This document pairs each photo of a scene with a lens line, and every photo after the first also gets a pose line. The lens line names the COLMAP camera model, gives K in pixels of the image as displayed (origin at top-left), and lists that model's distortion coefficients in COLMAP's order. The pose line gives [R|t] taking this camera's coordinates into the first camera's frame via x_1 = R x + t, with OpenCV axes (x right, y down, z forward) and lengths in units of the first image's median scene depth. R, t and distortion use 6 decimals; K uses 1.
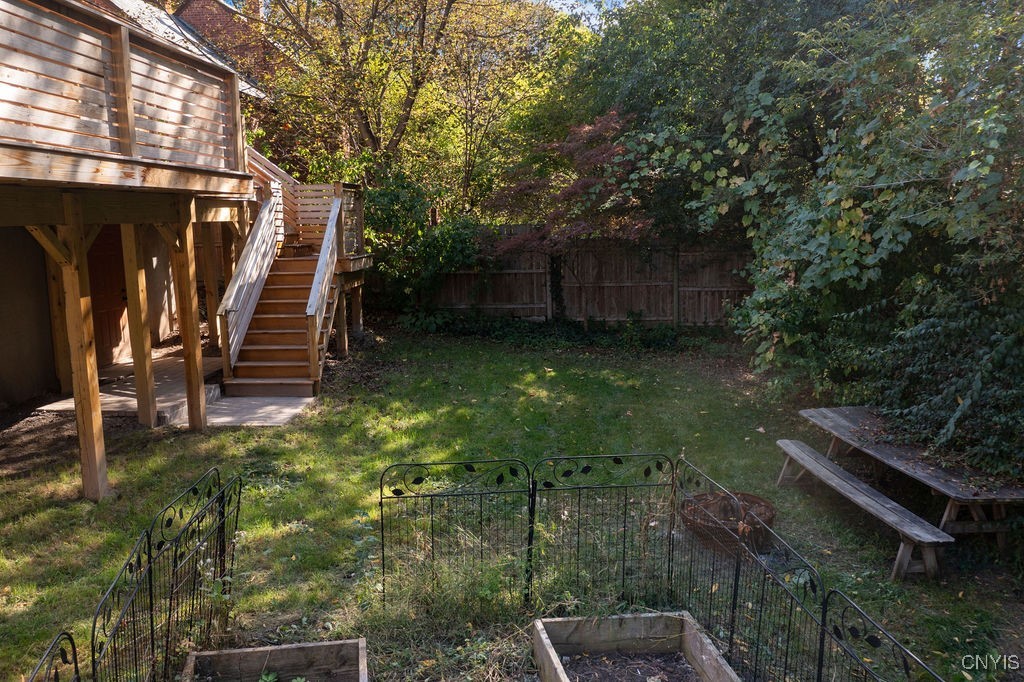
lens RADIAL K [[817.5, 0, 515.3], [0, 817.5, 340.5], [0, 0, 1]] dist [0.006406, -0.002308]
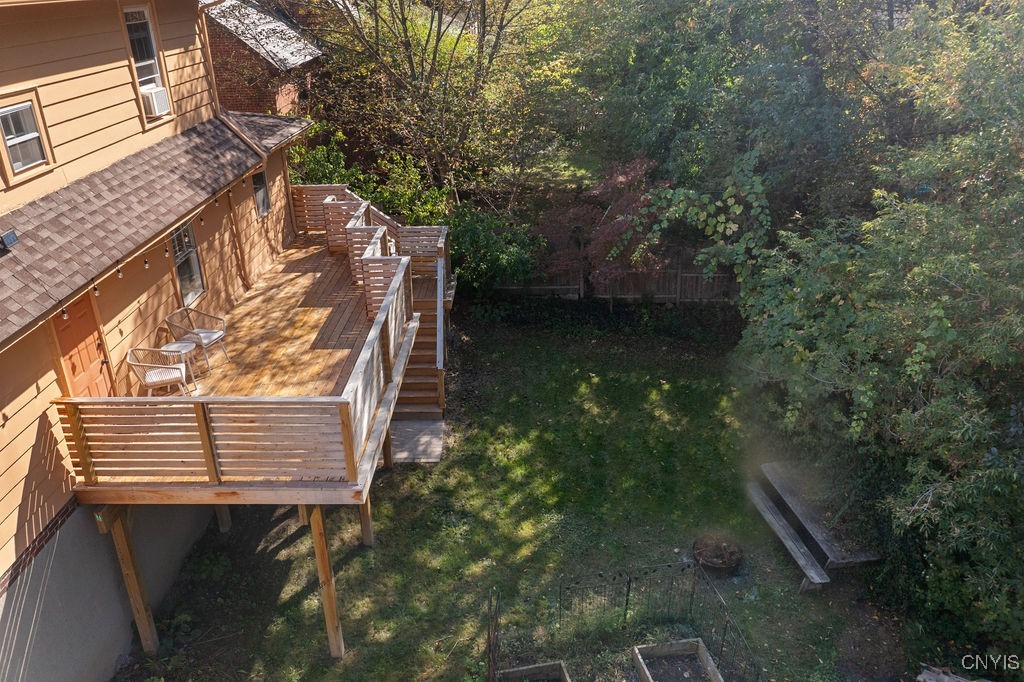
lens RADIAL K [[817.5, 0, 509.6], [0, 817.5, 341.4], [0, 0, 1]] dist [0.006406, -0.002308]
pose [[0.999616, -0.013738, 0.024081, -0.176285], [0.006526, 0.960785, 0.277217, -0.534069], [-0.026946, -0.276954, 0.960505, -0.452023]]
